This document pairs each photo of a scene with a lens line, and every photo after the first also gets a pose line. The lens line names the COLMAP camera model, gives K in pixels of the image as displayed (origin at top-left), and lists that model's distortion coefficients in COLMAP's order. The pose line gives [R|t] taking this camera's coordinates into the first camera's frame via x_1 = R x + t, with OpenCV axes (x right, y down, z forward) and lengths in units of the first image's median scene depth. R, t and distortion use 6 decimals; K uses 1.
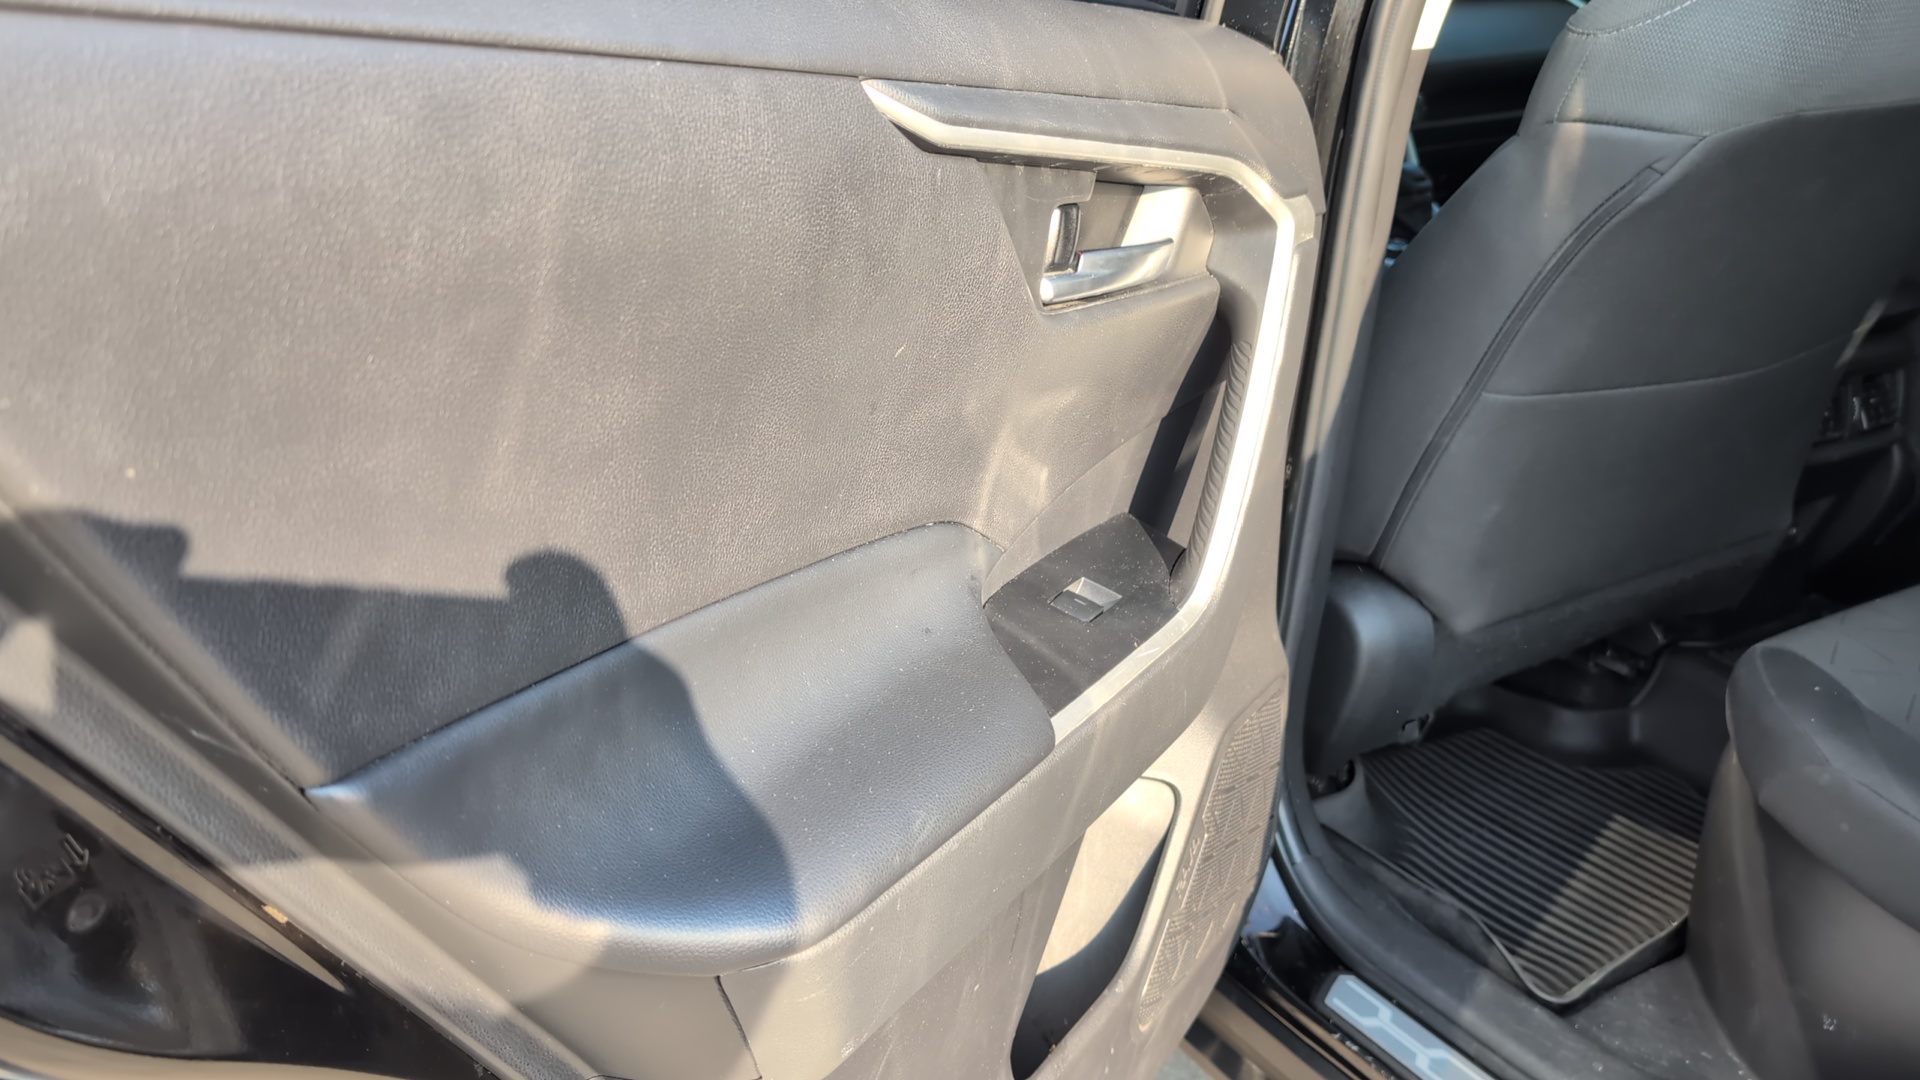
lens RADIAL K [[1637.2, 0, 960.0], [0, 1637.2, 540.0], [0, 0, 1]] dist [0.017865, -0.011040]
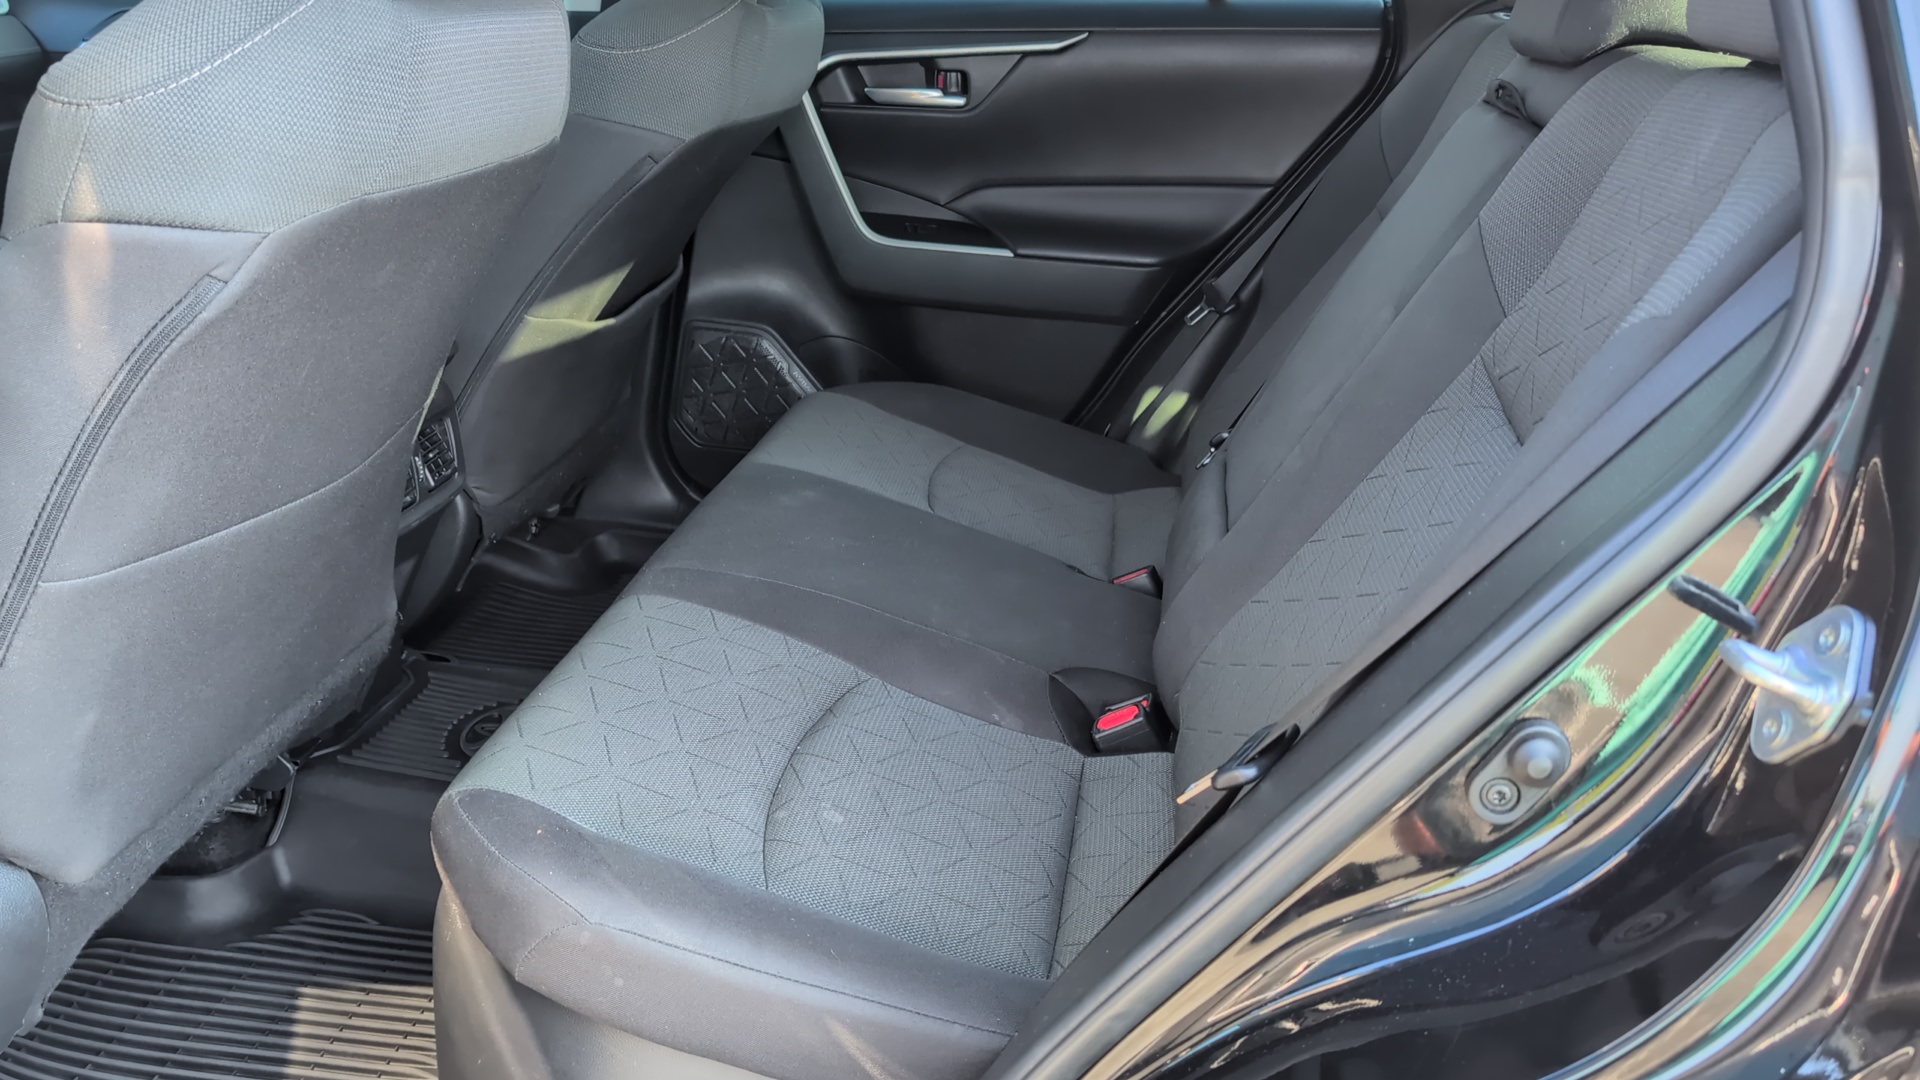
lens RADIAL K [[1637.2, 0, 960.0], [0, 1637.2, 540.0], [0, 0, 1]] dist [0.017865, -0.011040]
pose [[0.615334, -0.222787, 0.756129, 0.022124], [0.211868, 0.970675, 0.113585, -0.113427], [-0.759260, 0.090307, 0.644491, 0.230087]]
